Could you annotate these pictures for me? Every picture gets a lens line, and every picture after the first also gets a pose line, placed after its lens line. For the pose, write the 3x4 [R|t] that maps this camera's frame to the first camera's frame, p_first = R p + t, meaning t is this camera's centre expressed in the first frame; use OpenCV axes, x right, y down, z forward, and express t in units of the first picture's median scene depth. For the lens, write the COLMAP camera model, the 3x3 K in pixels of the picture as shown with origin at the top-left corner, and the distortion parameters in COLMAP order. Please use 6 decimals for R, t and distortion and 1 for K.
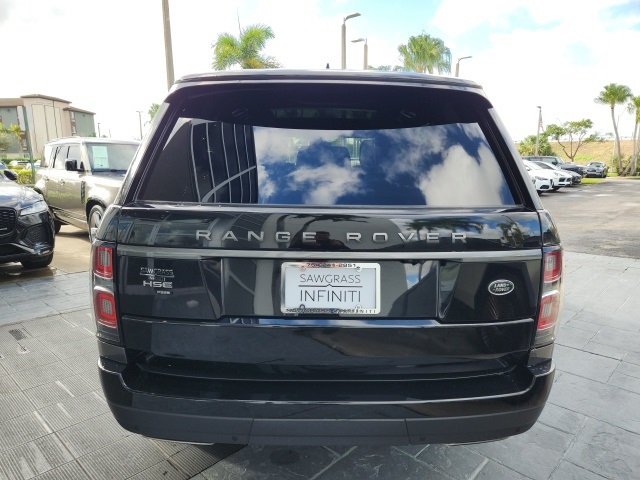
lens RADIAL K [[435.4, 0, 320.9], [0, 435.4, 239.8], [0, 0, 1]] dist [0.057091, -0.050423]
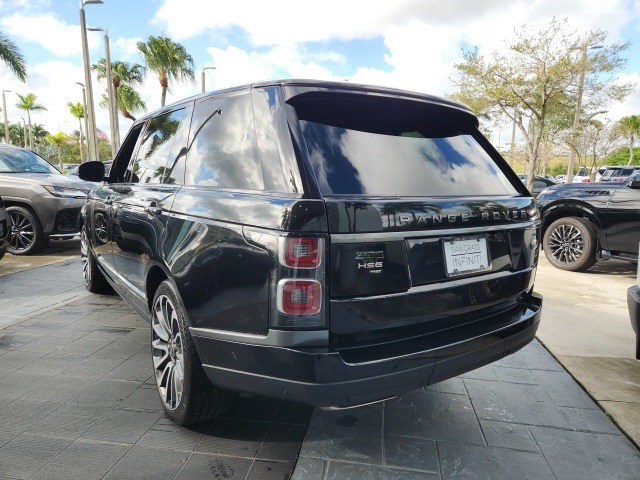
lens RADIAL K [[435.4, 0, 324.9], [0, 435.4, 236.6], [0, 0, 1]] dist [0.057091, -0.050423]
pose [[0.820094, -0.065845, 0.568429, -0.653472], [0.077008, 0.997021, 0.004389, 0.007553], [-0.567024, 0.040174, 0.822721, 0.072843]]
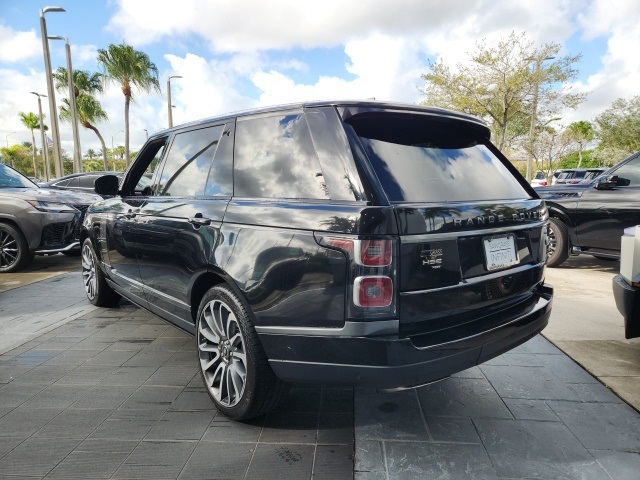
lens RADIAL K [[435.4, 0, 331.3], [0, 435.4, 239.4], [0, 0, 1]] dist [0.057091, -0.050423]
pose [[0.762094, -0.086217, 0.641701, -0.849521], [0.110186, 0.993907, 0.002681, -0.001981], [-0.638022, 0.068664, 0.766950, 0.102678]]
